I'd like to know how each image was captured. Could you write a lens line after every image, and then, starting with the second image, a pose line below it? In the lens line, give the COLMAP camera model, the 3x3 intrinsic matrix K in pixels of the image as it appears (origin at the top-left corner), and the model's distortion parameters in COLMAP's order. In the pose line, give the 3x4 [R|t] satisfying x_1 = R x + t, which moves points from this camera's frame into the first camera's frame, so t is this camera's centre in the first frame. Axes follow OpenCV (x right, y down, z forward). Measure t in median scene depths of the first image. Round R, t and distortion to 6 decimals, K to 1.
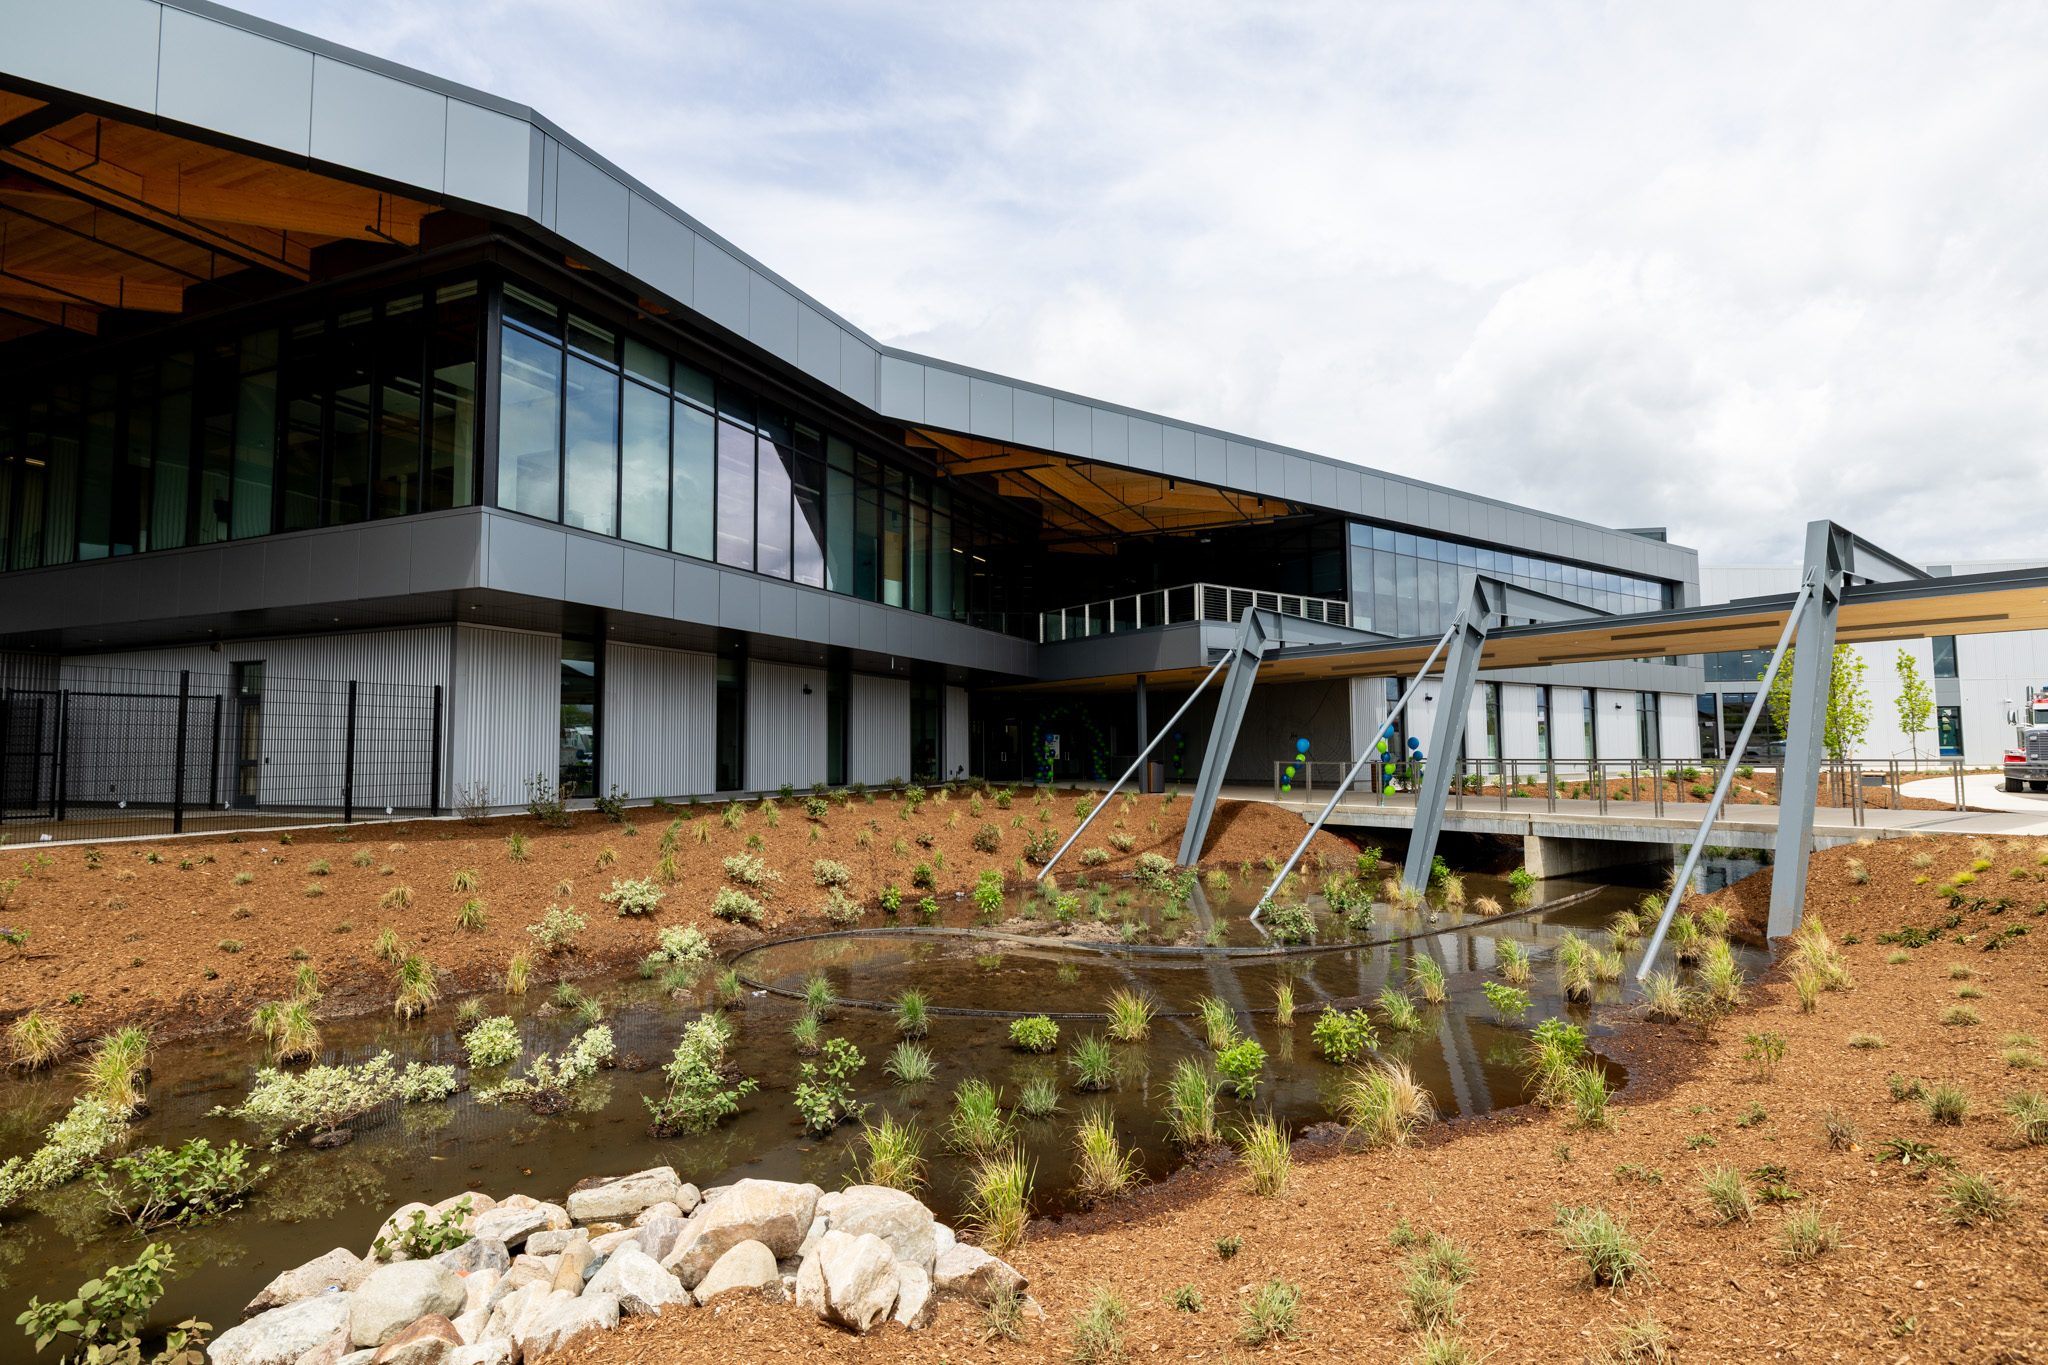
lens RADIAL K [[1057.9, 0, 1024.0], [0, 1057.9, 682.5], [0, 0, 1]] dist [-0.000166, 0.000067]
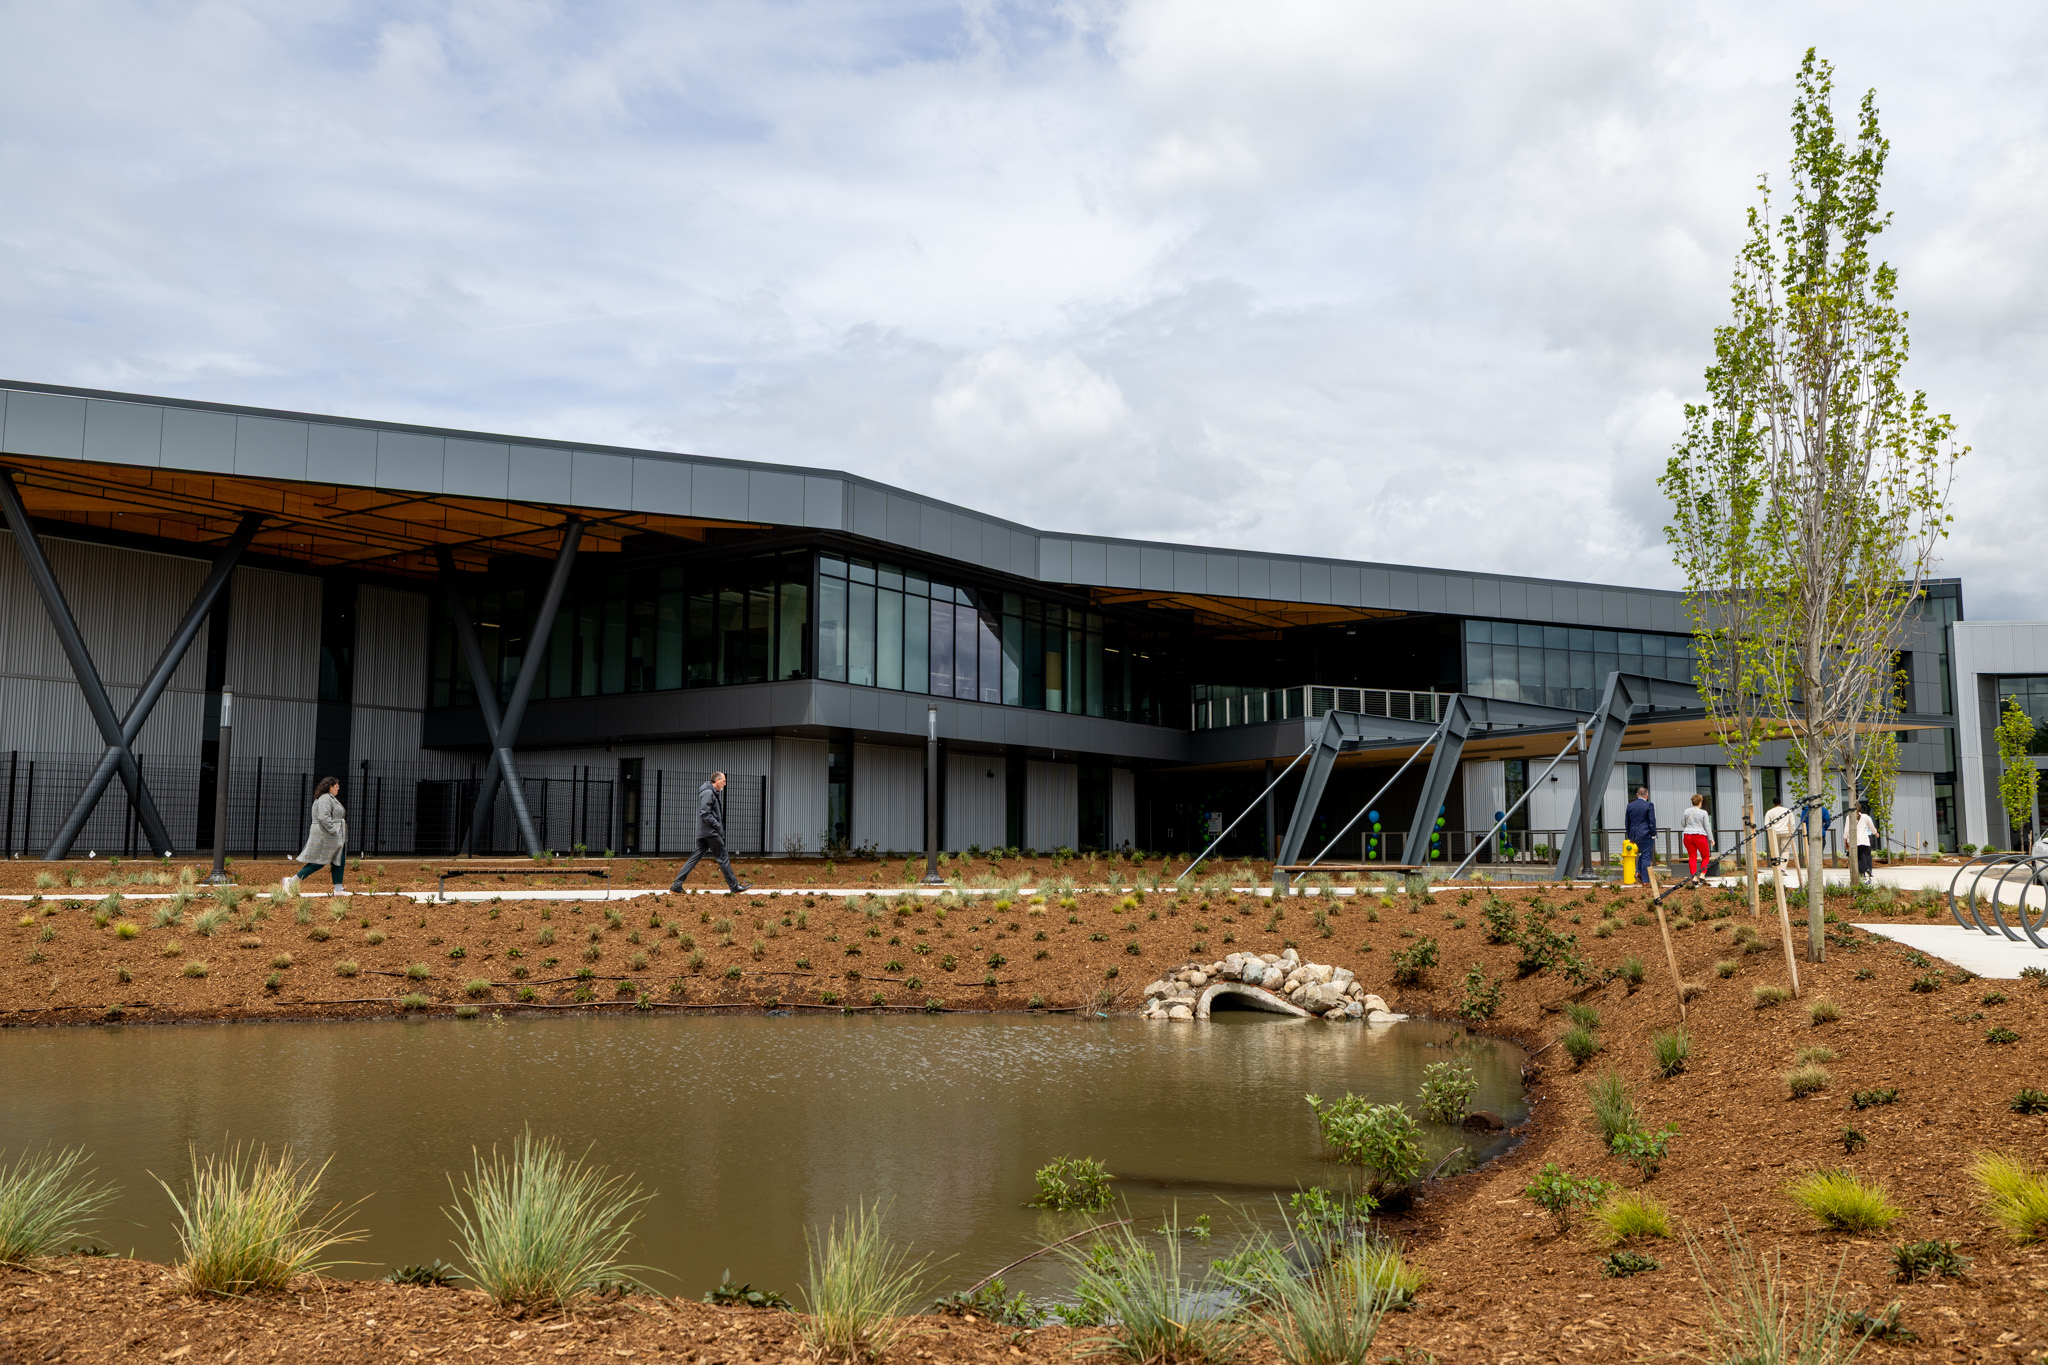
lens RADIAL K [[1652.5, 0, 1024.0], [0, 1652.5, 682.5], [0, 0, 1]] dist [-0.004611, -0.000223]
pose [[0.981441, -0.017240, -0.190988, 0.228811], [0.008536, 0.998891, -0.046304, -0.013380], [0.191575, 0.043814, 0.980500, -1.008971]]
